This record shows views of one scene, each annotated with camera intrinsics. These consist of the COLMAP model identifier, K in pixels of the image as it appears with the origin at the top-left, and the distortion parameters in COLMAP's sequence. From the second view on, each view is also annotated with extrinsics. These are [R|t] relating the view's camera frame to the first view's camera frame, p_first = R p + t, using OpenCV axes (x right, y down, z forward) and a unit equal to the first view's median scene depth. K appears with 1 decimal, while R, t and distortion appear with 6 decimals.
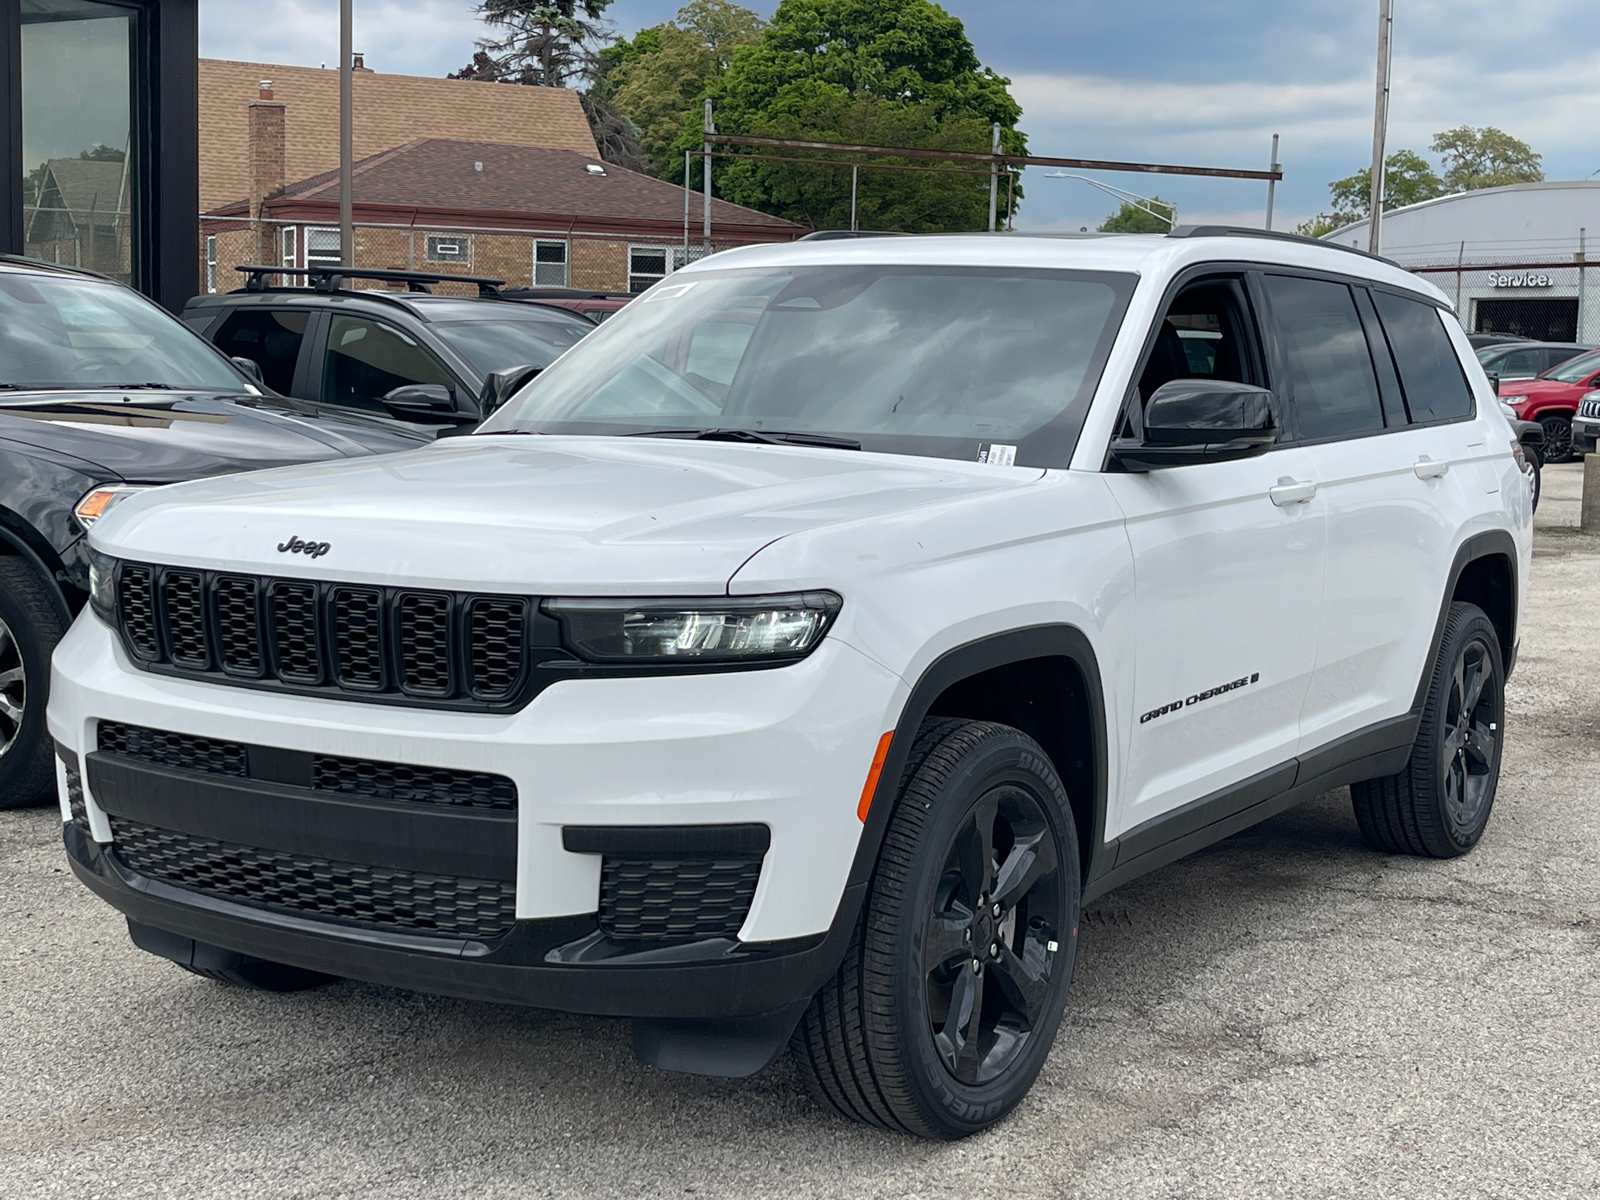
lens RADIAL K [[2287.6, 0, 801.4], [0, 2287.6, 594.8], [0, 0, 1]] dist [0.057685, 0.000000]
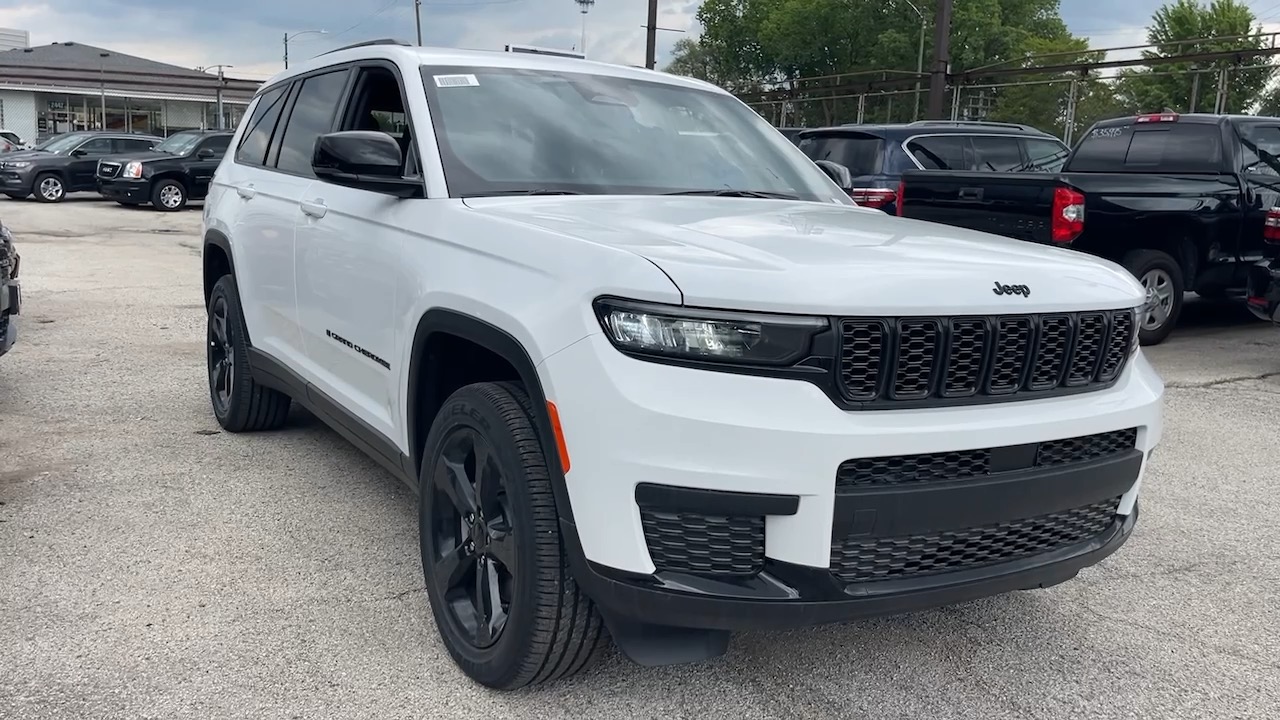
lens RADIAL K [[1108.2, 0, 640.3], [0, 1108.2, 357.9], [0, 0, 1]] dist [0.054499, -0.048745]
pose [[0.454098, -0.139260, 0.880001, -0.747798], [0.052933, 0.990181, 0.129382, -0.064430], [-0.889378, -0.012171, 0.457010, 0.766553]]
